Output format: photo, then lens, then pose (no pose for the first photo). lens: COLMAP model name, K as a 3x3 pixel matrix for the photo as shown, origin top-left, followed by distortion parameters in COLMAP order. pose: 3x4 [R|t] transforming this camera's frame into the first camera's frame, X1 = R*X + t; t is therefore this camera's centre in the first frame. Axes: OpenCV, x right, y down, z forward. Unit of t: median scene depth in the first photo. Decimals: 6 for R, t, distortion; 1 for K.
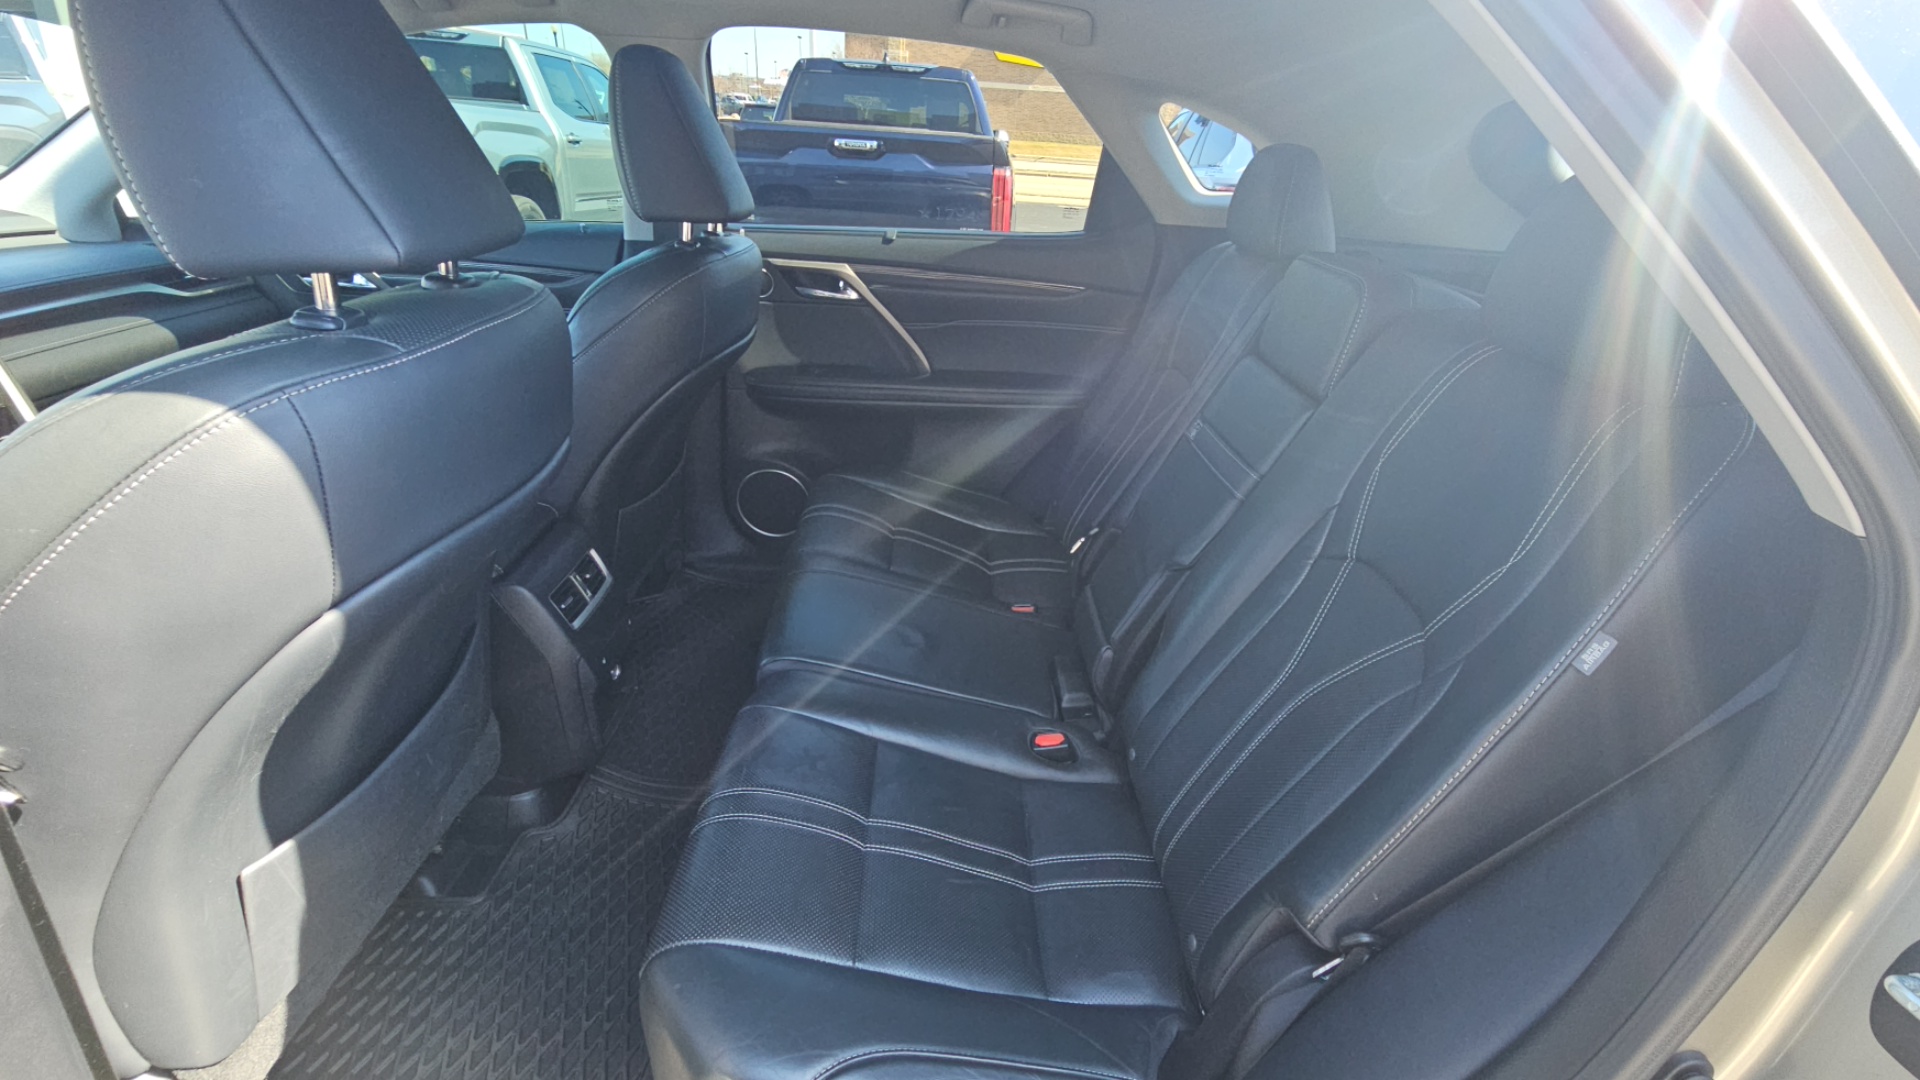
lens RADIAL K [[857.7, 0, 987.8], [0, 857.7, 540.2], [0, 0, 1]] dist [0.009303, -0.007760]
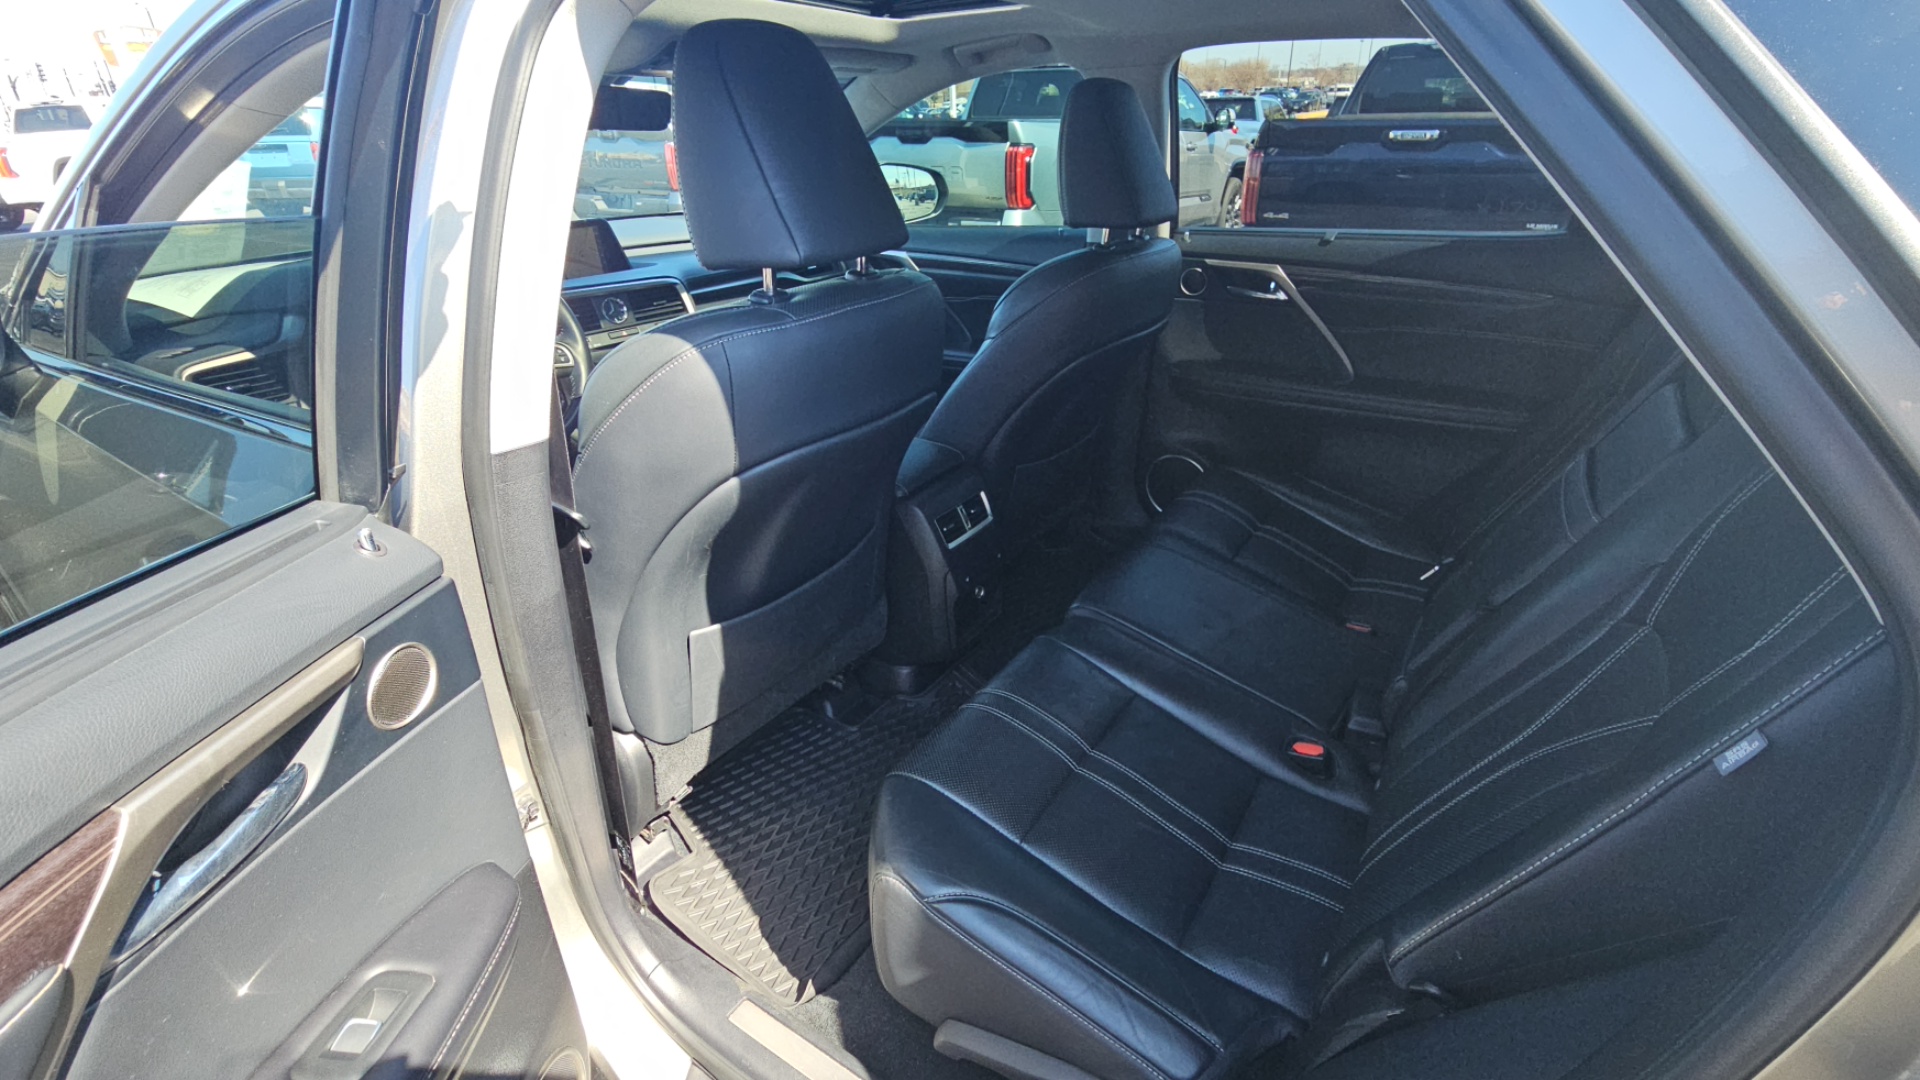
lens RADIAL K [[857.7, 0, 979.0], [0, 857.7, 537.2], [0, 0, 1]] dist [0.009303, -0.007760]
pose [[0.819221, 0.184713, -0.542917, 0.248754], [-0.185284, 0.981187, 0.054242, 0.009651], [0.542722, 0.056158, 0.838033, -0.047532]]
